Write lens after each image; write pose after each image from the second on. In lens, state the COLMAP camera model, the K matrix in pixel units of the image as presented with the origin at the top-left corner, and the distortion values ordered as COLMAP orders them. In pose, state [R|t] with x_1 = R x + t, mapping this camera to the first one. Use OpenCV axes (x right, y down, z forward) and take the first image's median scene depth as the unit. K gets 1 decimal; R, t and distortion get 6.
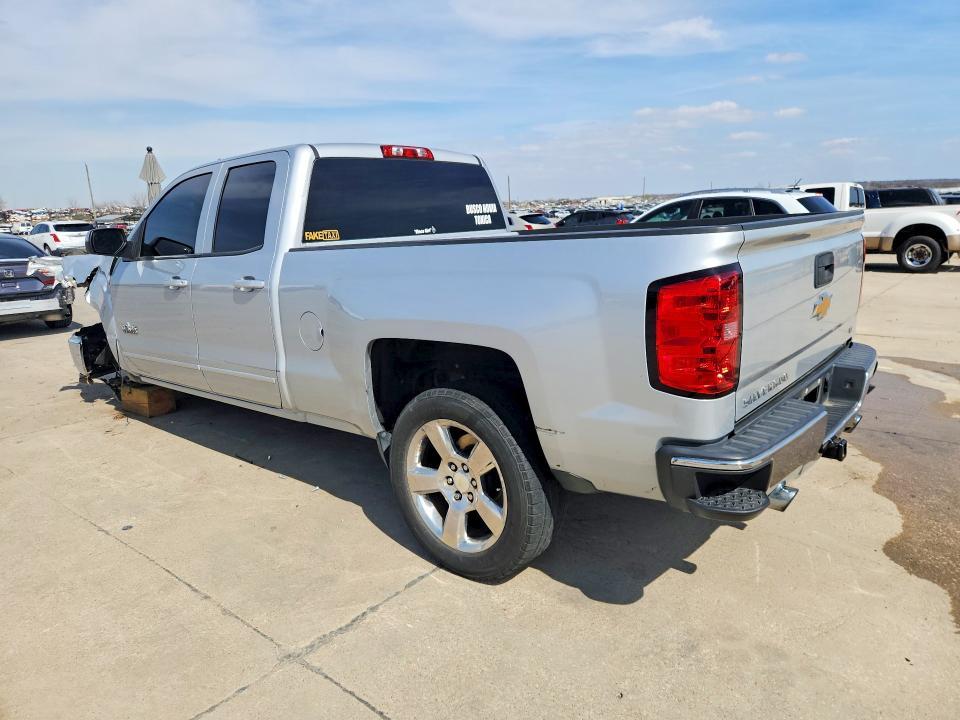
lens RADIAL K [[652.3, 0, 480.0], [0, 652.3, 360.0], [0, 0, 1]] dist [-0.000981, -0.002481]
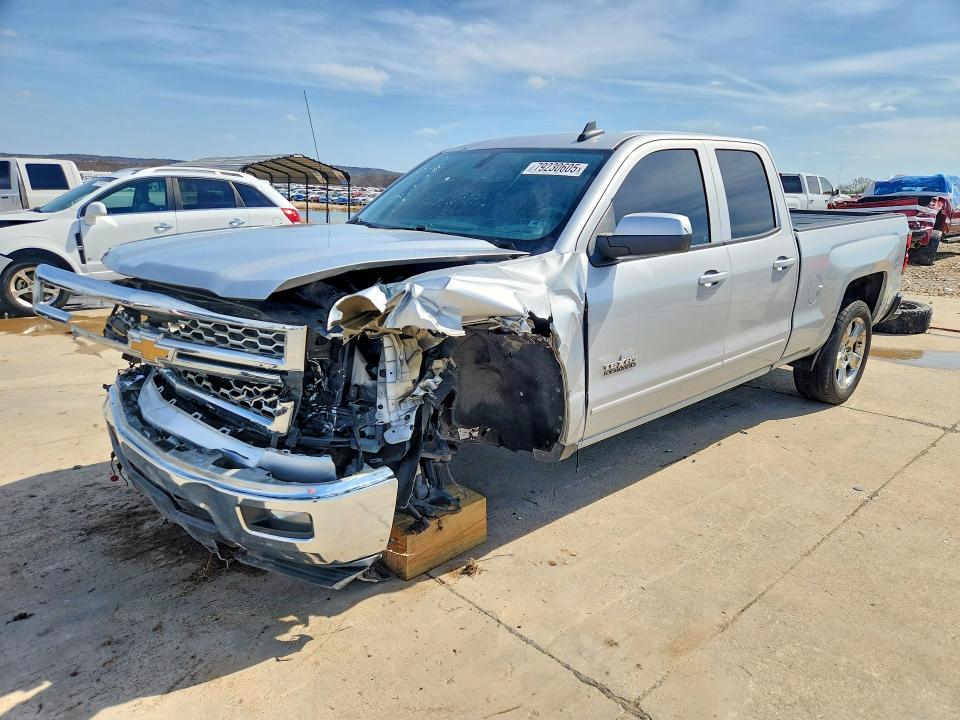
lens RADIAL K [[694.5, 0, 480.0], [0, 694.5, 360.0], [0, 0, 1]] dist [0.039766, -0.007089]
pose [[0.108923, -0.202442, 0.973218, -1.133650], [0.190672, 0.965118, 0.179417, -0.187907], [-0.975592, 0.166023, 0.143724, 0.934328]]
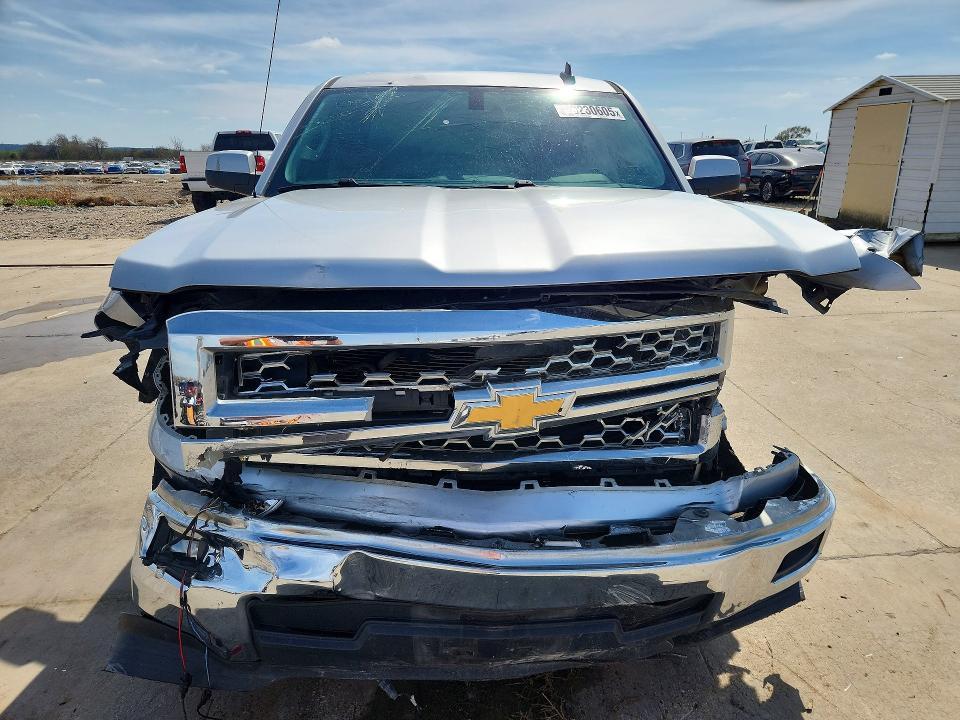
lens RADIAL K [[694.5, 0, 480.0], [0, 694.5, 360.0], [0, 0, 1]] dist [0.039766, -0.007089]
pose [[-0.709957, -0.161101, 0.685571, -0.825636], [0.182656, 0.898048, 0.400183, -0.299480], [-0.680146, 0.409336, -0.608149, 1.464864]]
